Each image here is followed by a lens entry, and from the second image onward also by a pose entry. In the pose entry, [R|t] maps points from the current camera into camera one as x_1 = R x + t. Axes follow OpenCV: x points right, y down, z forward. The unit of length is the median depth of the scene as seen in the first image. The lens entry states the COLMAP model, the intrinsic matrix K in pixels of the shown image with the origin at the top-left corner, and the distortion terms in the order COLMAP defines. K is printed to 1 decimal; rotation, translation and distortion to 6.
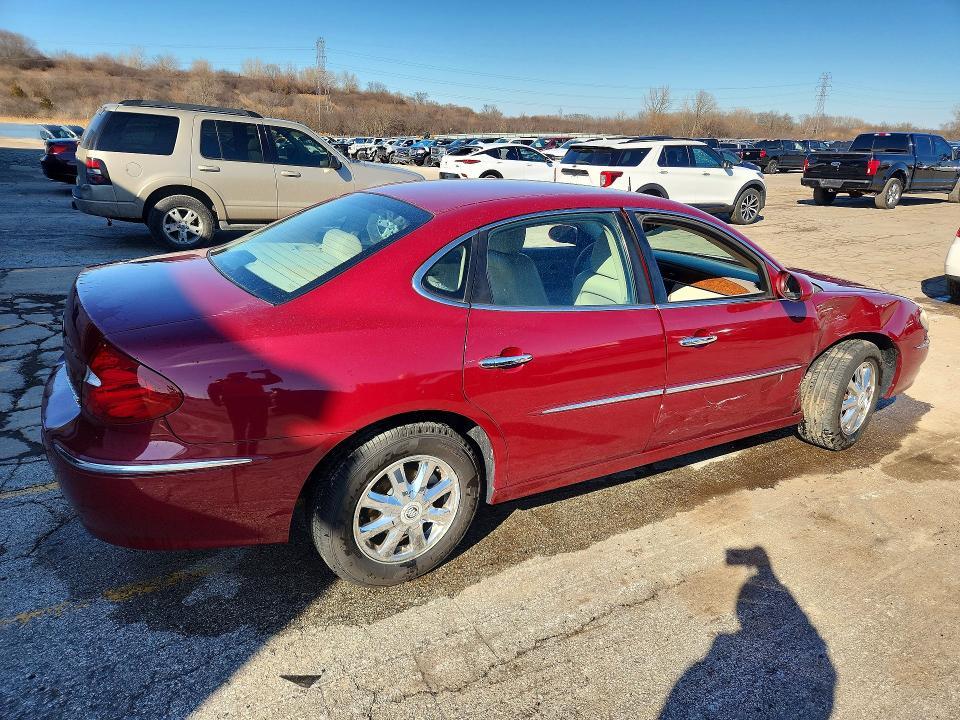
lens RADIAL K [[642.8, 0, 482.6], [0, 642.8, 353.4], [0, 0, 1]] dist [0.077182, -0.059166]
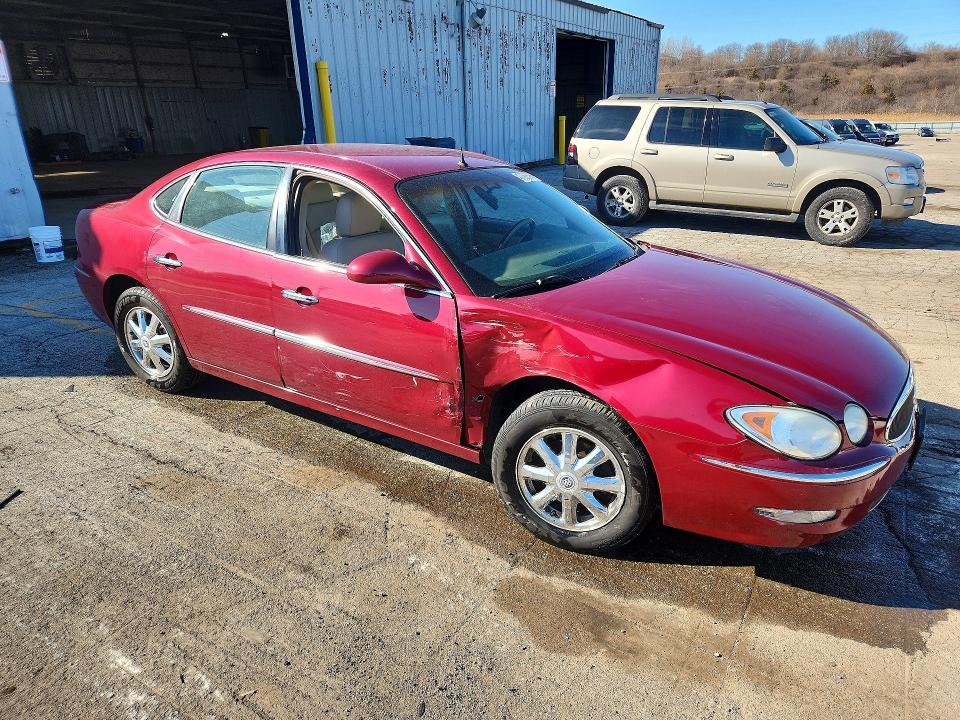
lens RADIAL K [[642.8, 0, 482.6], [0, 642.8, 353.4], [0, 0, 1]] dist [0.077182, -0.059166]
pose [[0.452105, 0.270861, -0.849844, 0.476220], [-0.265088, 0.950530, 0.161928, -0.061866], [0.851663, 0.152075, 0.501542, 0.257963]]
